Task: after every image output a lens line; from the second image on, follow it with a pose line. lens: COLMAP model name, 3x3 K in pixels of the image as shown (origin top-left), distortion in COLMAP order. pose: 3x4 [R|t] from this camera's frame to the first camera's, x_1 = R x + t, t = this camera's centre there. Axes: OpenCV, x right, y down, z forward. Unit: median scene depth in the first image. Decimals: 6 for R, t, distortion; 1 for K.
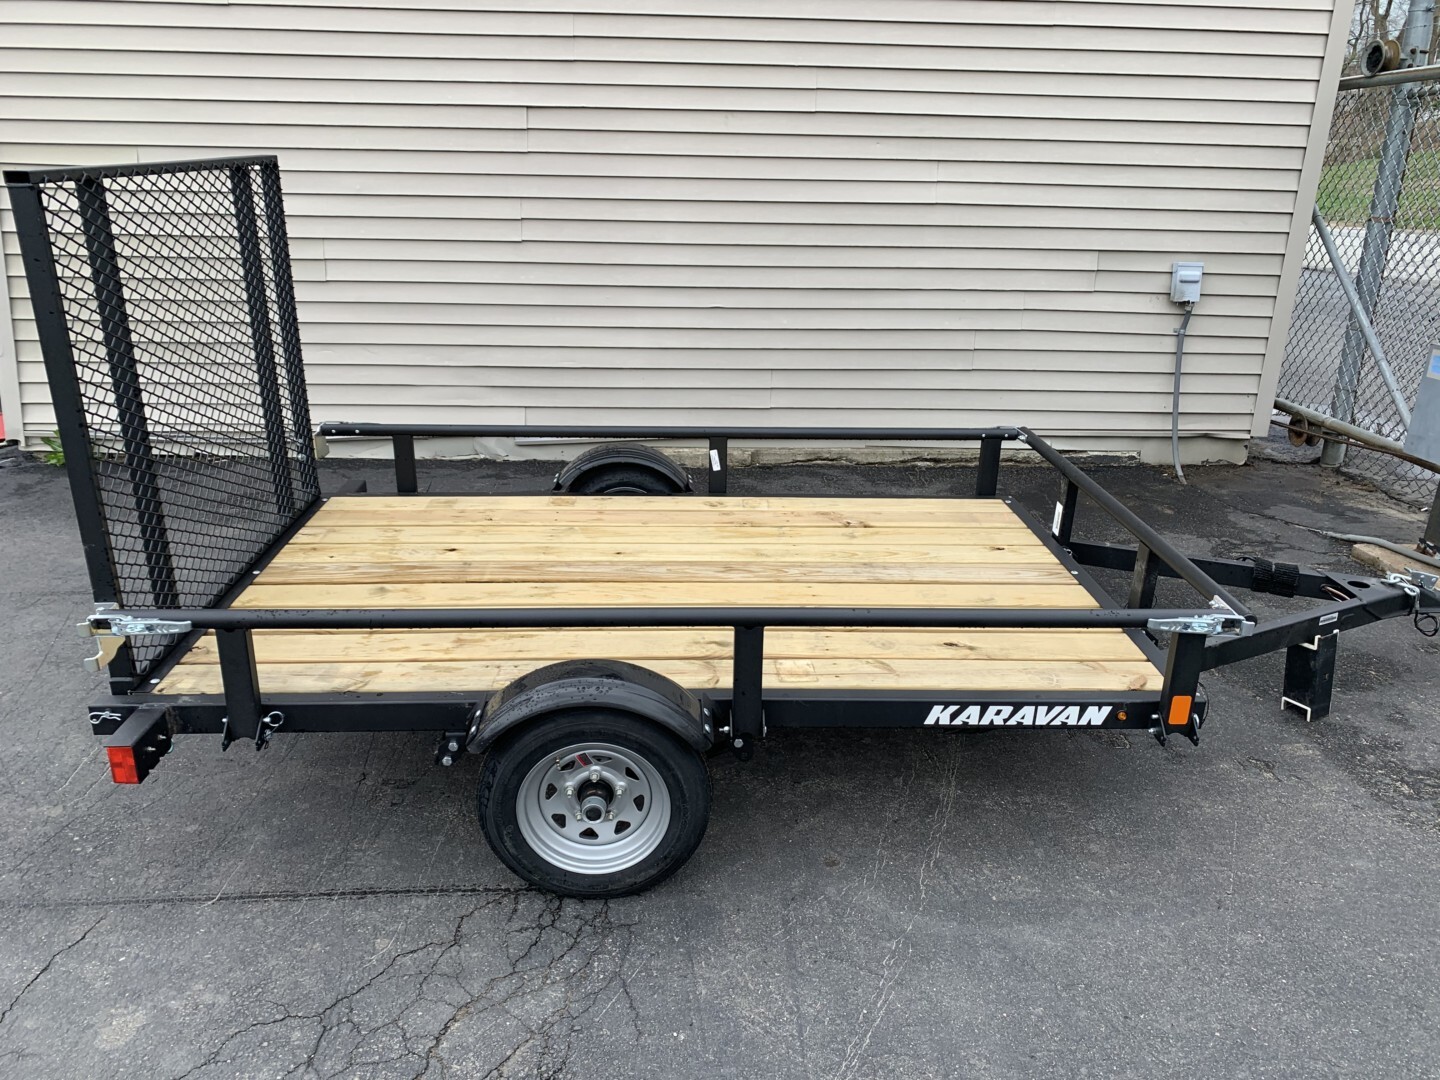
lens RADIAL K [[1094.6, 0, 720.0], [0, 1094.6, 540.0], [0, 0, 1]] dist [0.054967, -0.095709]
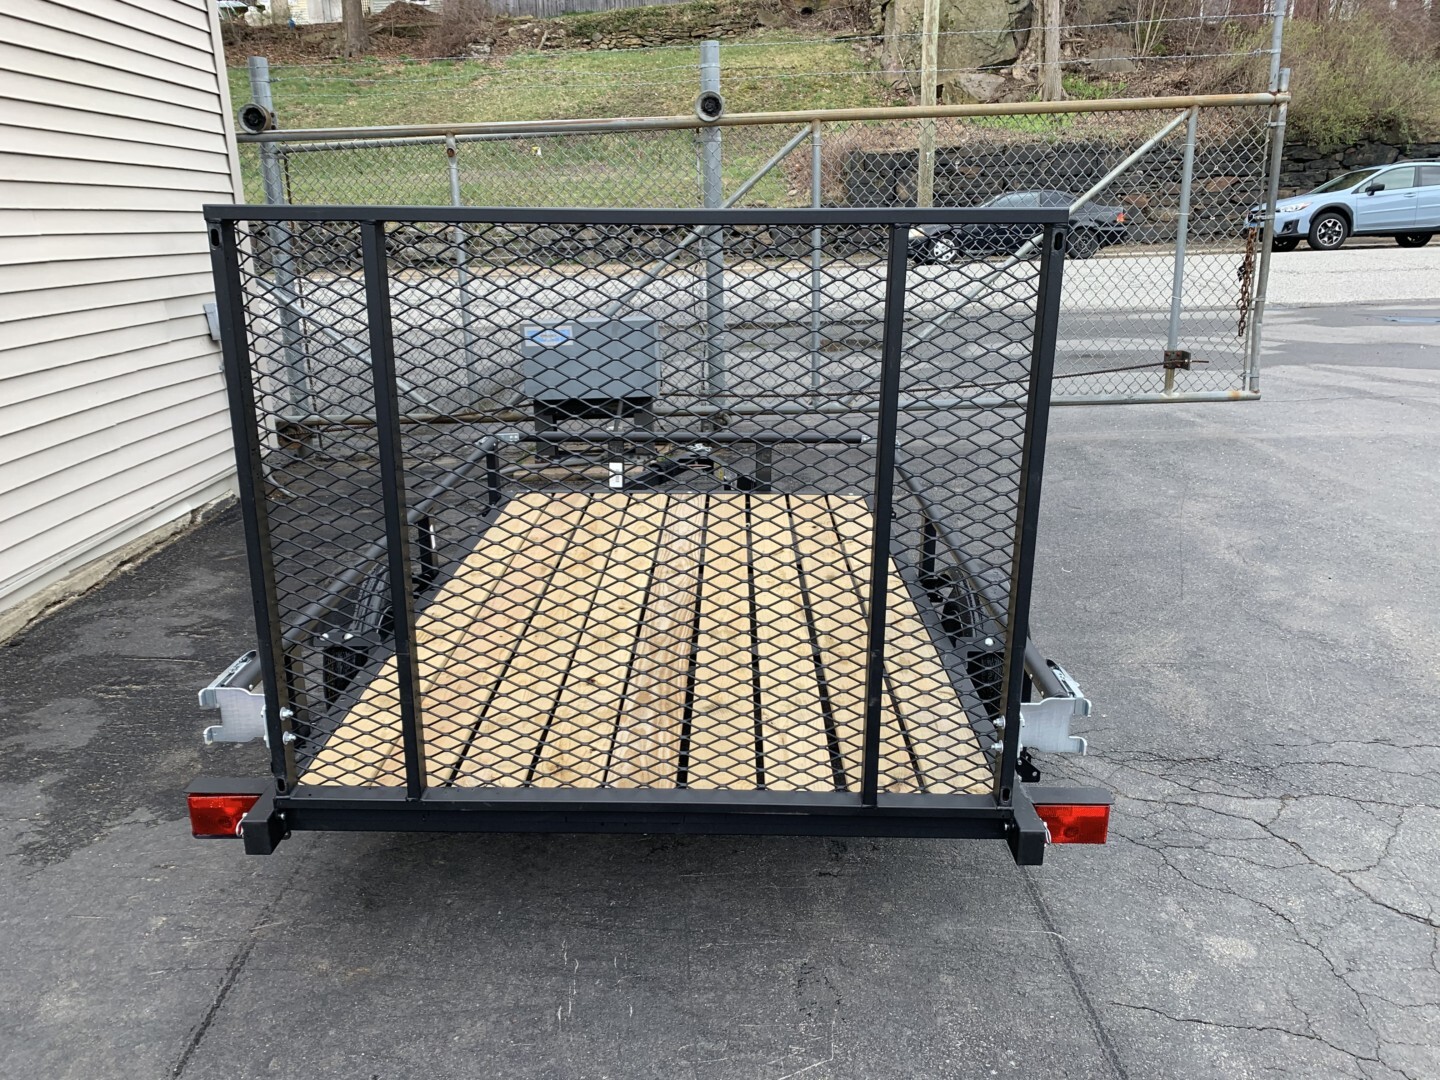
lens RADIAL K [[1080.7, 0, 718.6], [0, 1080.7, 523.2], [0, 0, 1]] dist [0.012490, -0.005449]
pose [[0.054942, -0.295159, 0.953867, -1.159976], [0.342838, 0.902809, 0.259612, -0.326832], [-0.937787, 0.312758, 0.150794, 0.908483]]
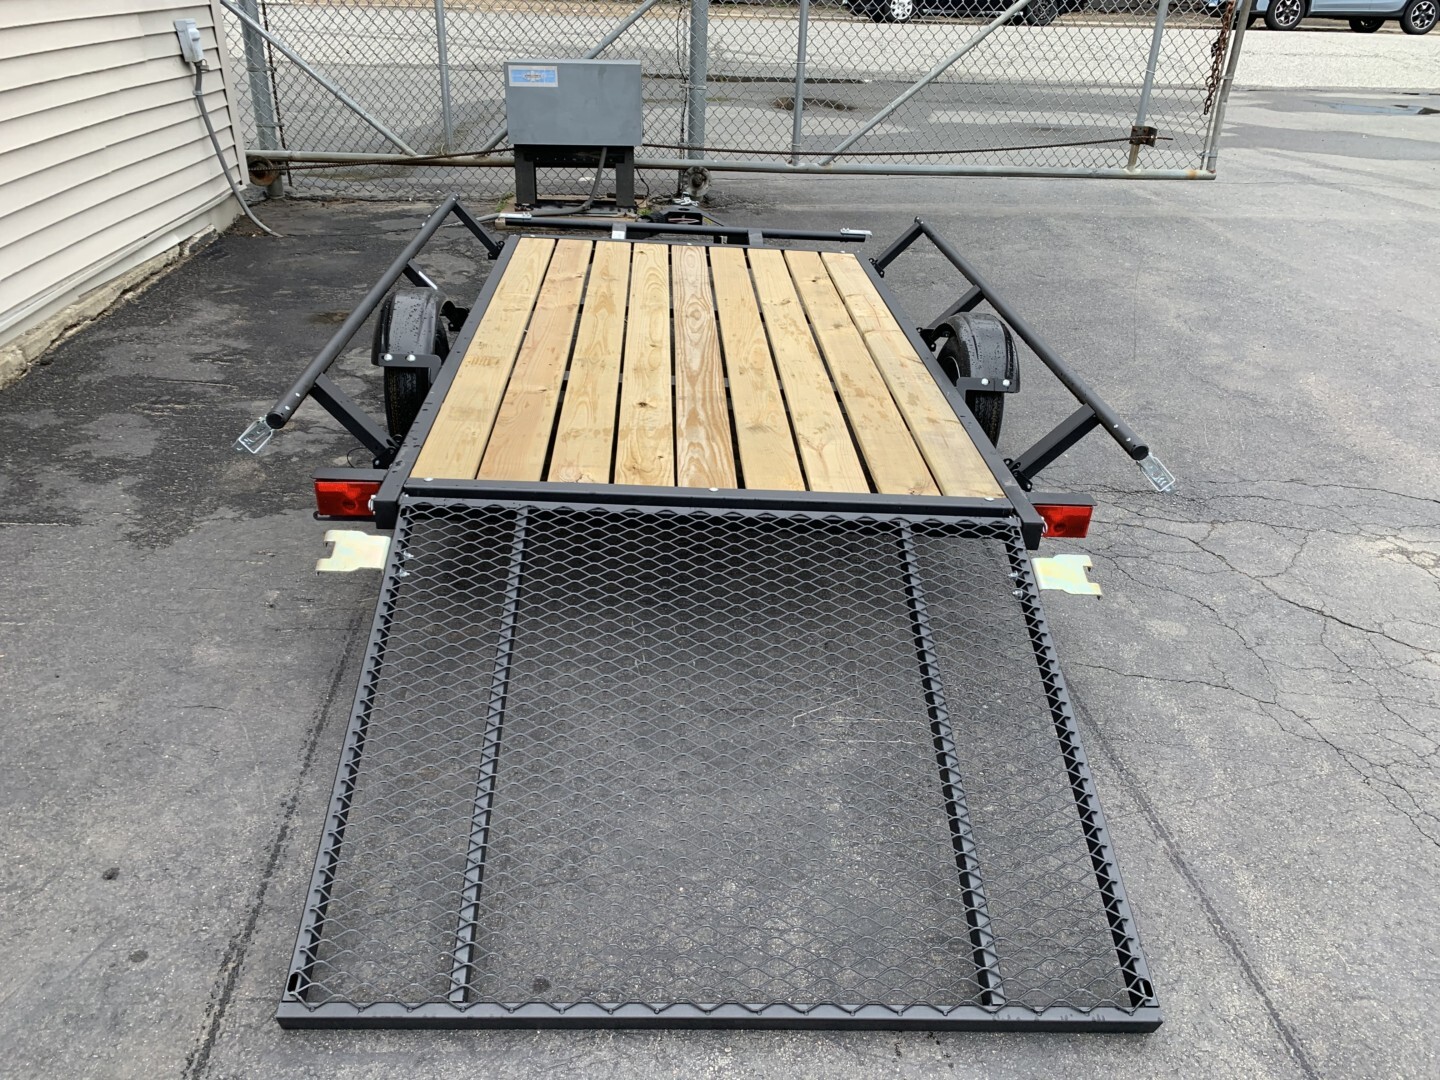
lens RADIAL K [[1080.7, 0, 718.6], [0, 1080.7, 523.2], [0, 0, 1]] dist [0.012490, -0.005449]
pose [[-0.003532, -0.483998, 0.875062, -1.298564], [0.288027, 0.837491, 0.464380, -0.369384], [-0.957616, 0.253682, 0.136446, 1.014543]]
